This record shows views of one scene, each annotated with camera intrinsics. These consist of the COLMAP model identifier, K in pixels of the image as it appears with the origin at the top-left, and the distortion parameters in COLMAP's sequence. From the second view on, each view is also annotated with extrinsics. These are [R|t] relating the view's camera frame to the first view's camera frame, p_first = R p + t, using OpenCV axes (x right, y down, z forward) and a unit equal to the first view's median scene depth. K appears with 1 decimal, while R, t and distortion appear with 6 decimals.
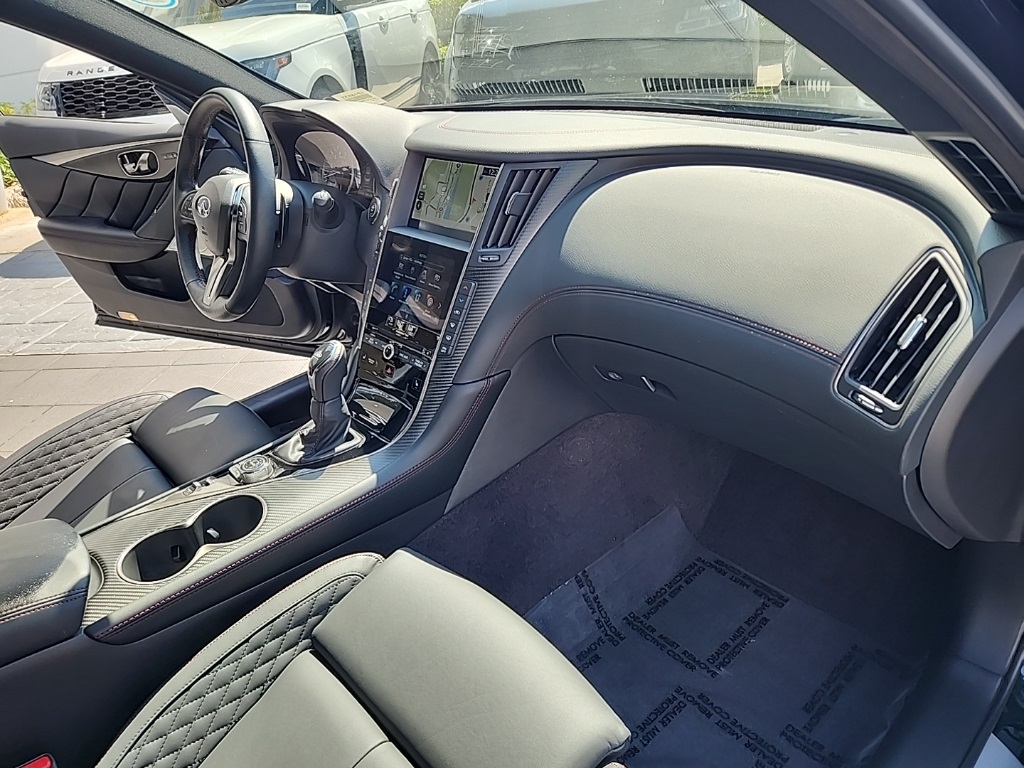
lens RADIAL K [[687.4, 0, 514.3], [0, 687.4, 390.9], [0, 0, 1]] dist [0.071050, -0.067021]
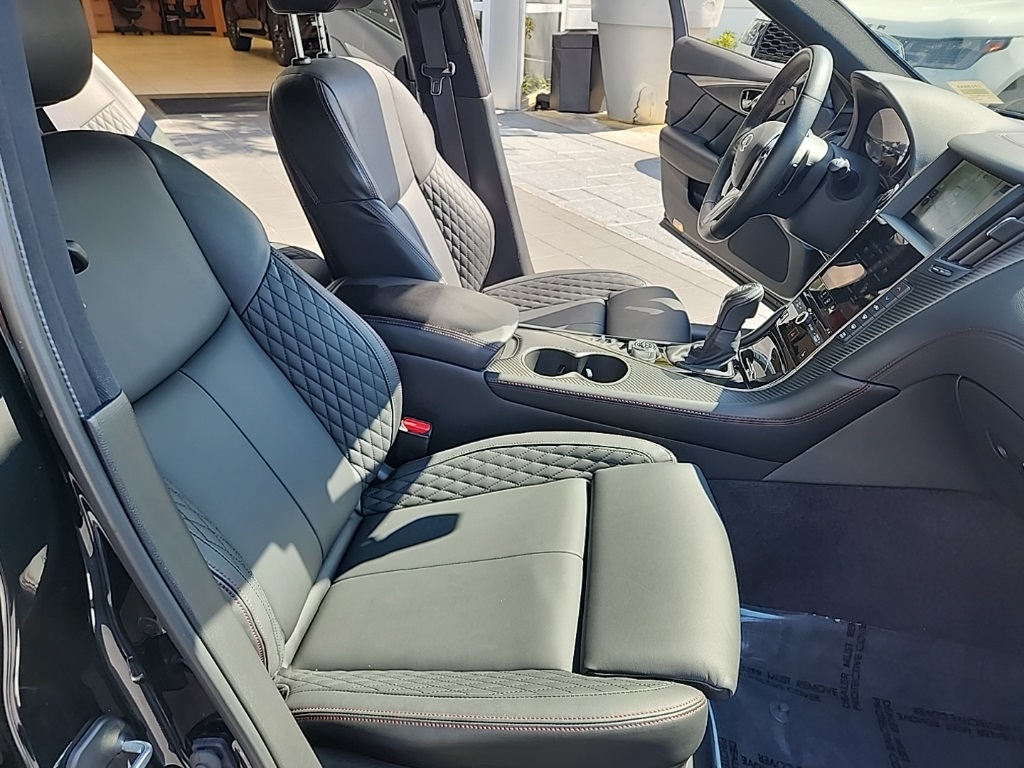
lens RADIAL K [[687.4, 0, 514.3], [0, 687.4, 390.9], [0, 0, 1]] dist [0.071050, -0.067021]
pose [[0.627439, 0.509394, -0.588929, 0.214996], [-0.483270, 0.847787, 0.218421, 0.017182], [0.610548, 0.147566, 0.778110, -0.067175]]
